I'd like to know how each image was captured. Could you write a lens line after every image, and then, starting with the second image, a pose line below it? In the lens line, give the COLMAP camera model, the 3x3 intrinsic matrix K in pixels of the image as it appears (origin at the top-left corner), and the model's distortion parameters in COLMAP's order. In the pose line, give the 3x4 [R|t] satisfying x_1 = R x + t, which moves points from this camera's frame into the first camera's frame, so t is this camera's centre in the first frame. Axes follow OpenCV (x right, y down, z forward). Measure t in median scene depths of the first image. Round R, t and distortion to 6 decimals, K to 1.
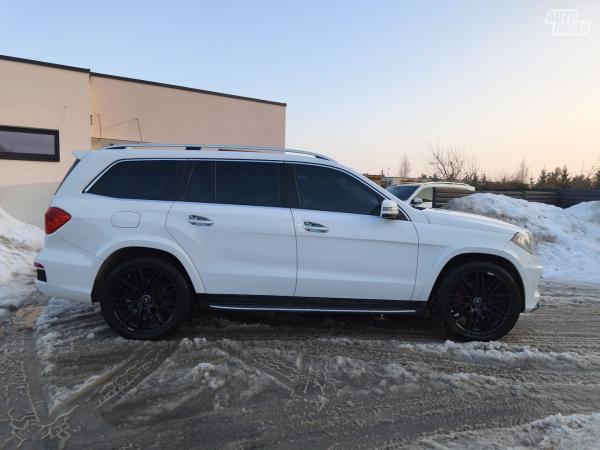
lens RADIAL K [[407.9, 0, 300.0], [0, 407.9, 225.0], [0, 0, 1]] dist [0.077579, -0.074709]
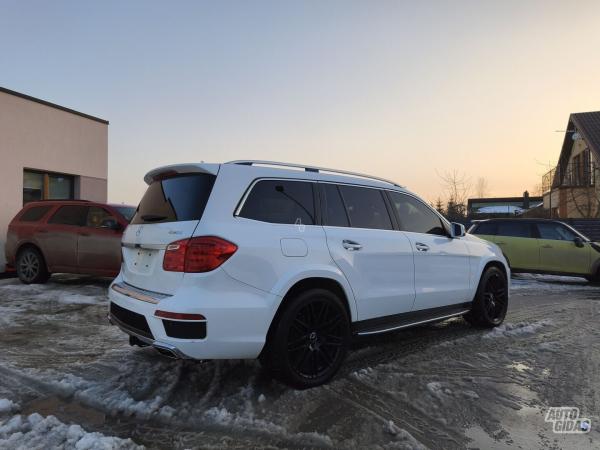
lens RADIAL K [[407.9, 0, 300.0], [0, 407.9, 225.0], [0, 0, 1]] dist [0.077579, -0.074709]
pose [[0.782233, -0.011915, 0.622872, -0.932659], [0.062578, 0.996263, -0.059531, -0.007645], [-0.619835, 0.085545, 0.780055, 0.319717]]
